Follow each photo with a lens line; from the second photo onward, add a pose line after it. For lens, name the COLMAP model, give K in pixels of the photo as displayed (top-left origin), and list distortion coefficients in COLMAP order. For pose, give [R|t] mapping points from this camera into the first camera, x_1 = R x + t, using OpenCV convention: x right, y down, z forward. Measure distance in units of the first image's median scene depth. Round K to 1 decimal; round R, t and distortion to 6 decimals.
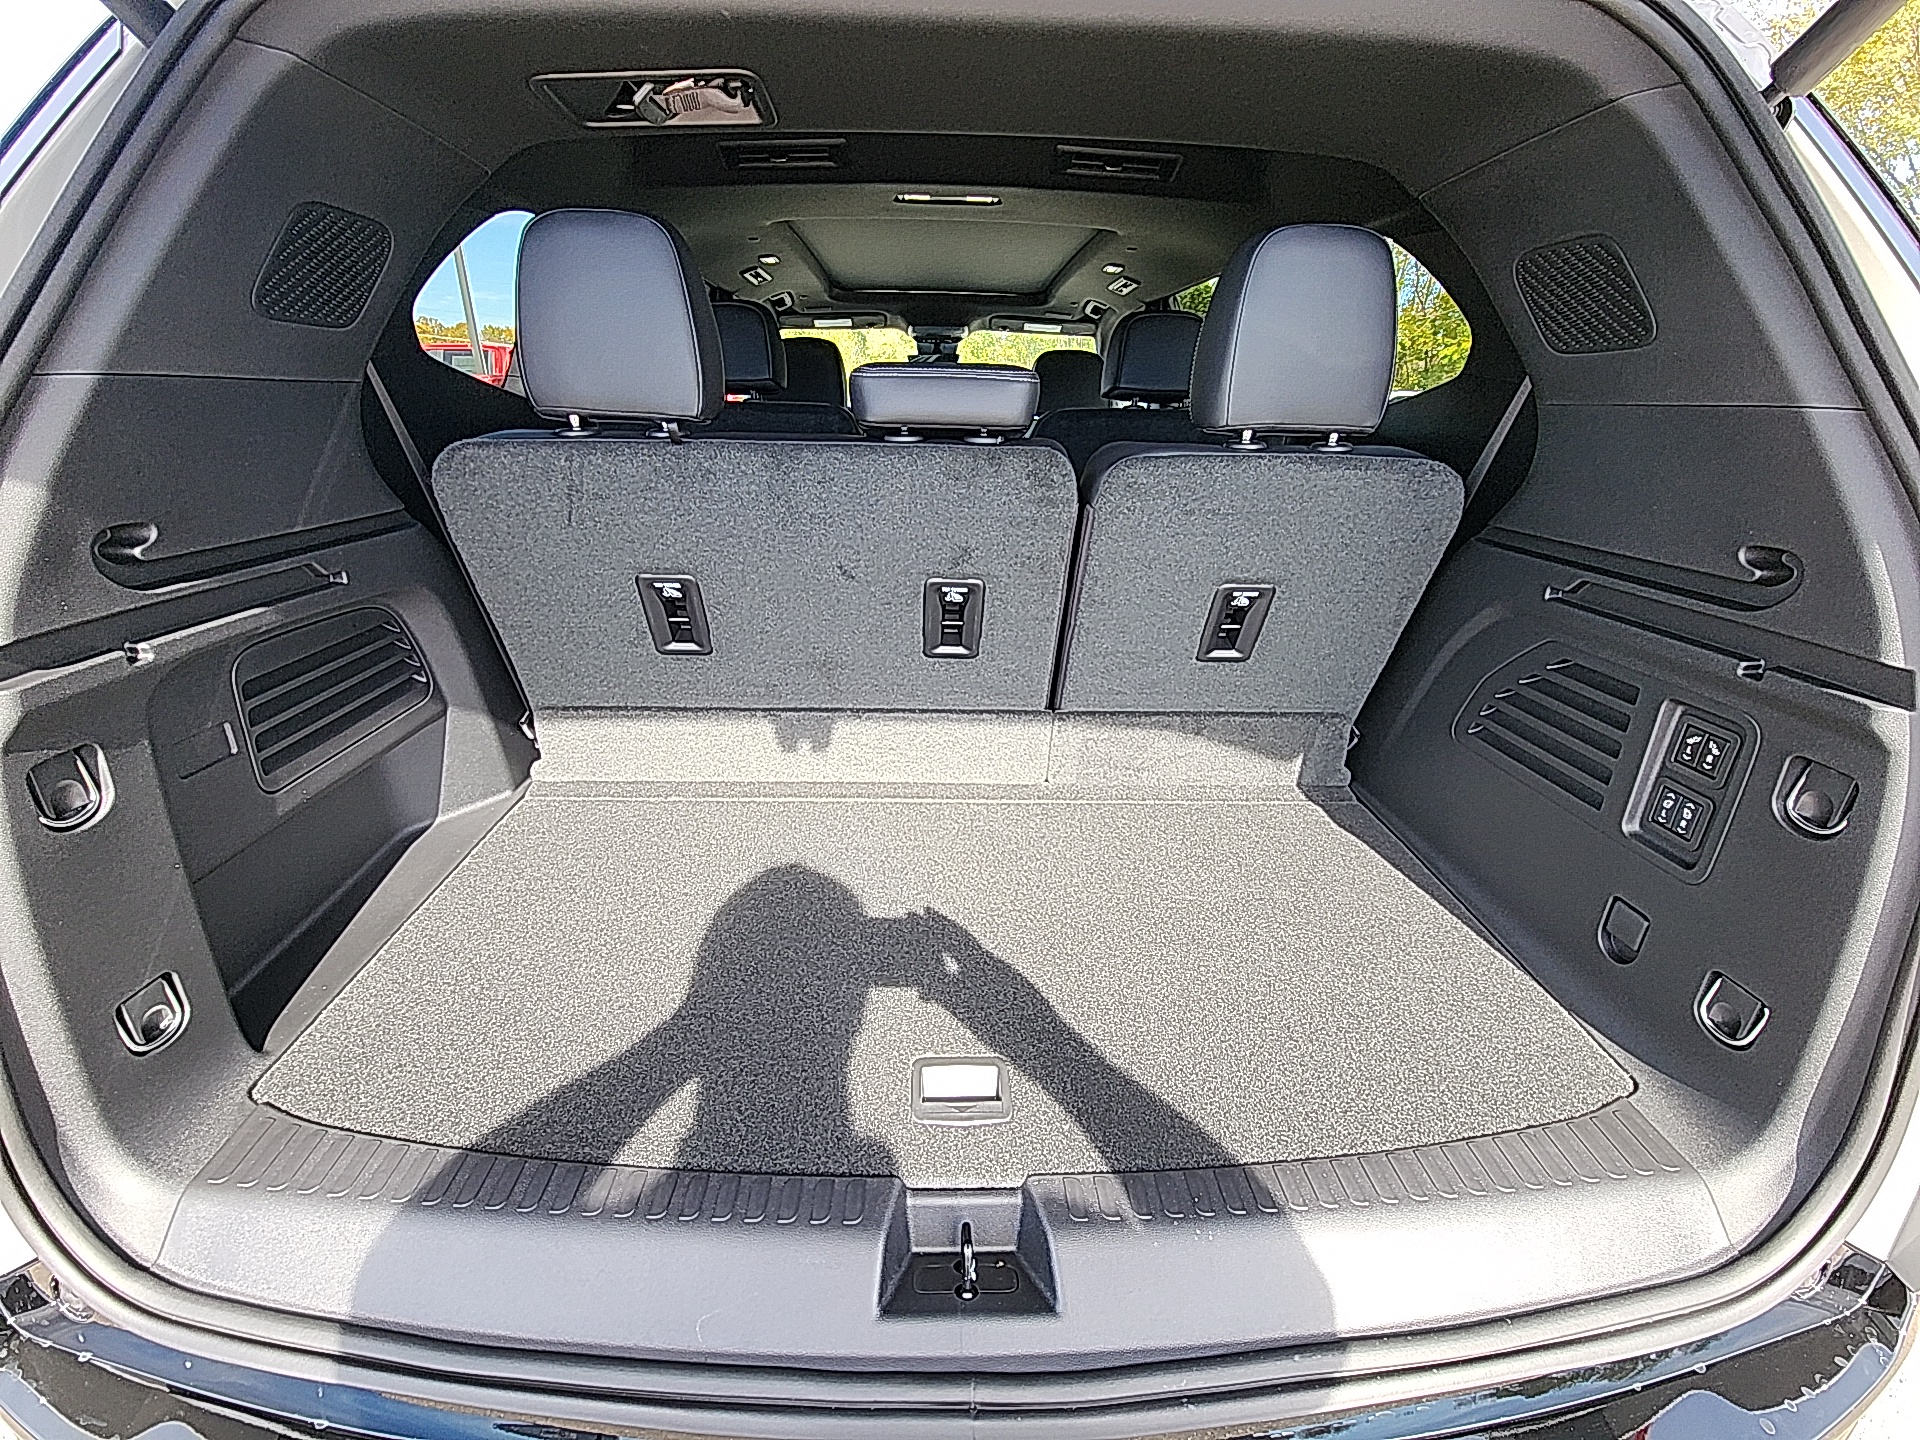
lens RADIAL K [[763.3, 0, 956.2], [0, 763.3, 712.6], [0, 0, 1]] dist [0.000954, -0.000339]
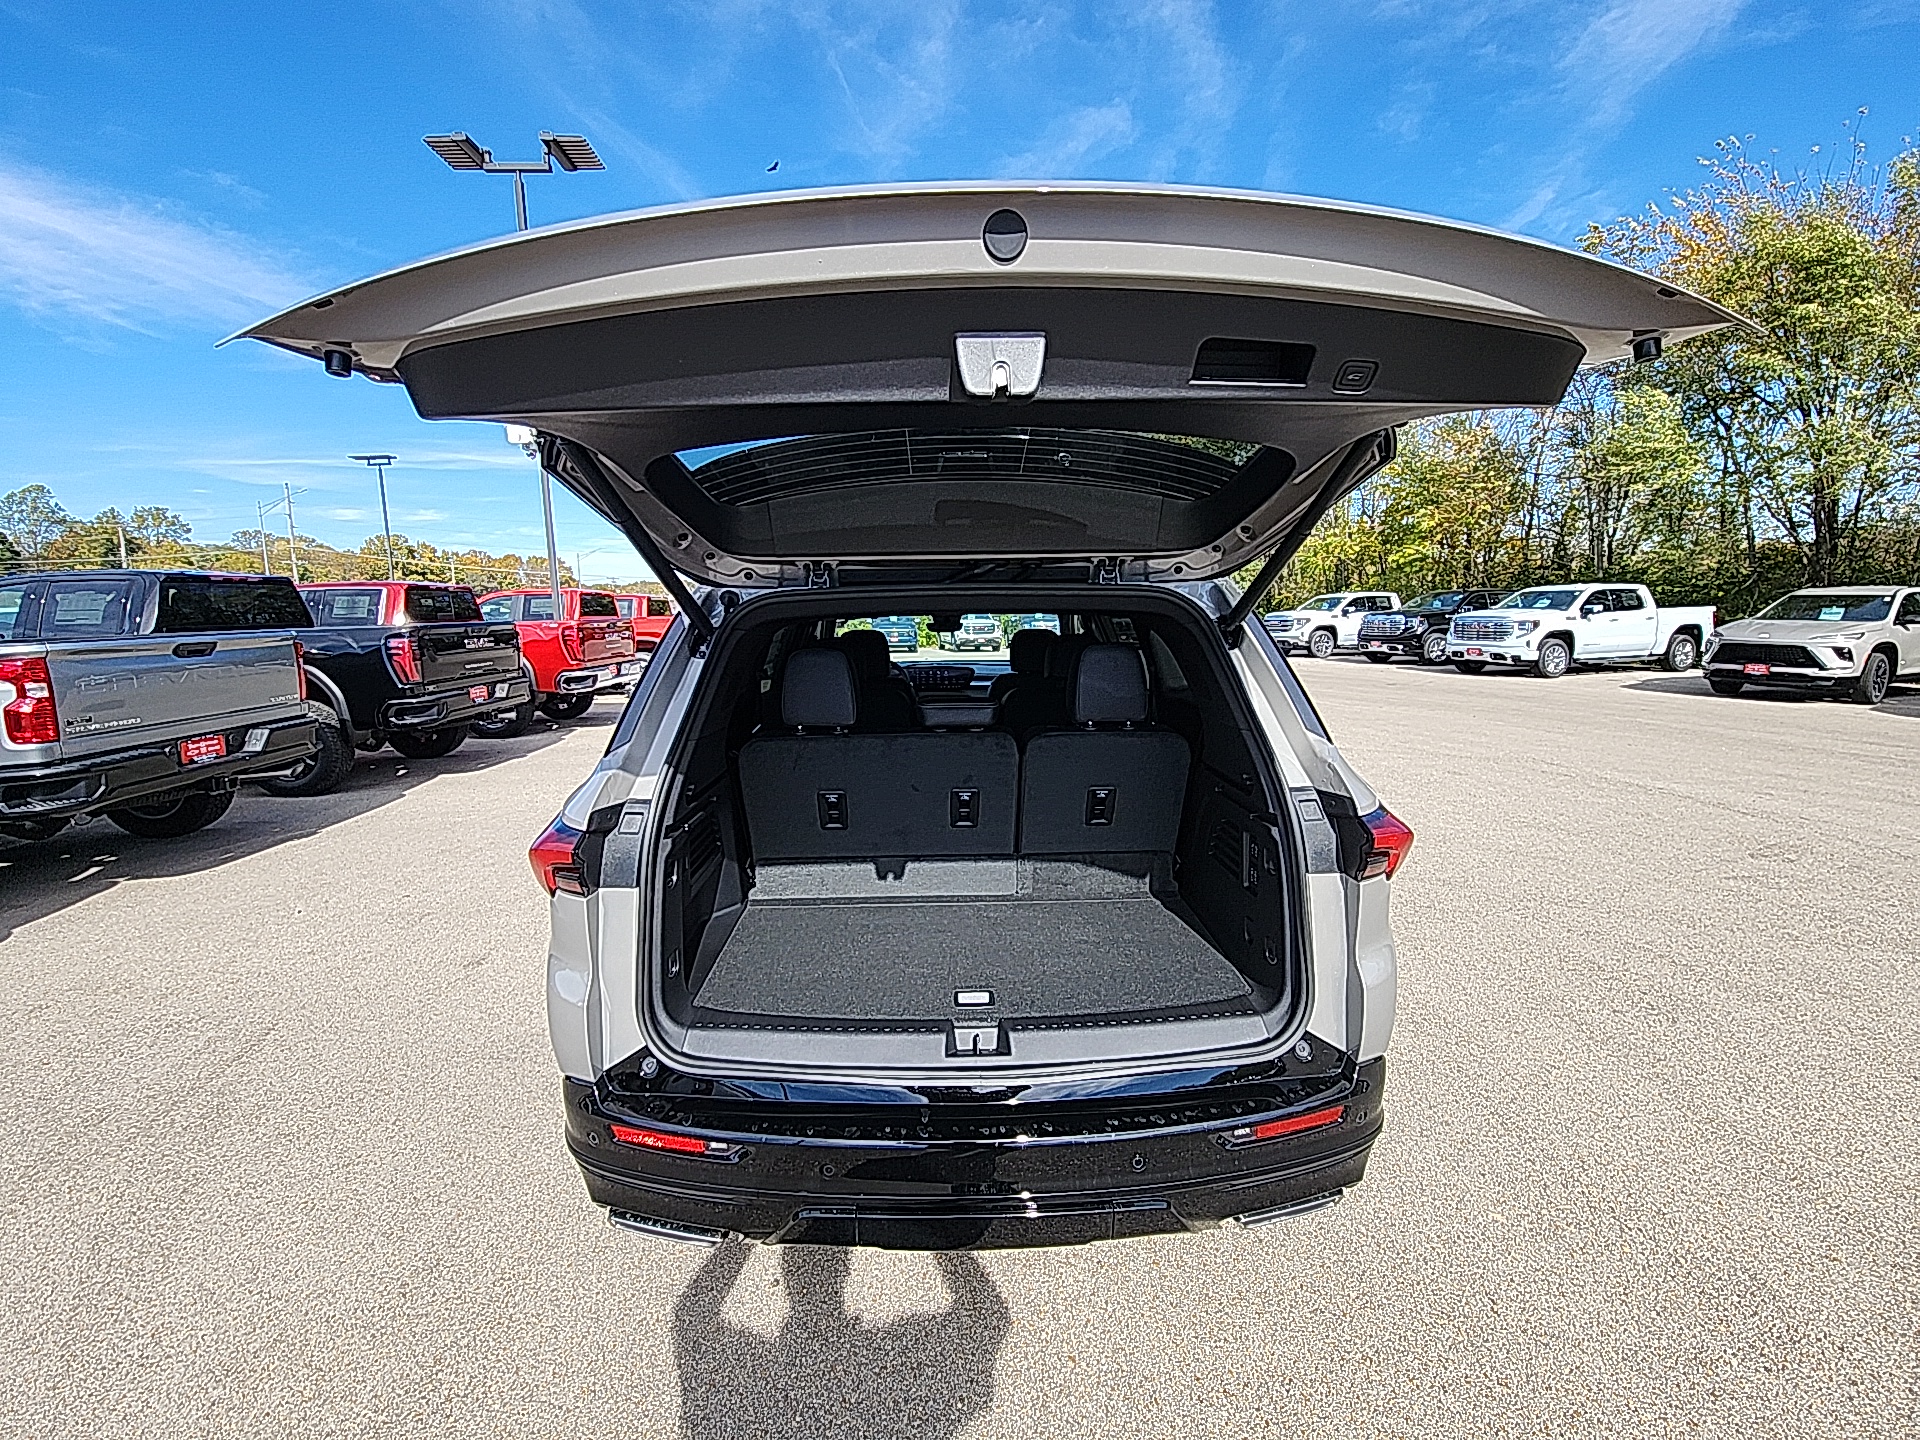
lens RADIAL K [[763.3, 0, 956.2], [0, 763.3, 712.6], [0, 0, 1]] dist [0.000954, -0.000339]
pose [[0.999408, -0.032876, -0.010097, 0.001516], [0.029372, 0.968648, -0.246696, 0.137735], [0.017891, 0.246254, 0.969040, -1.086144]]
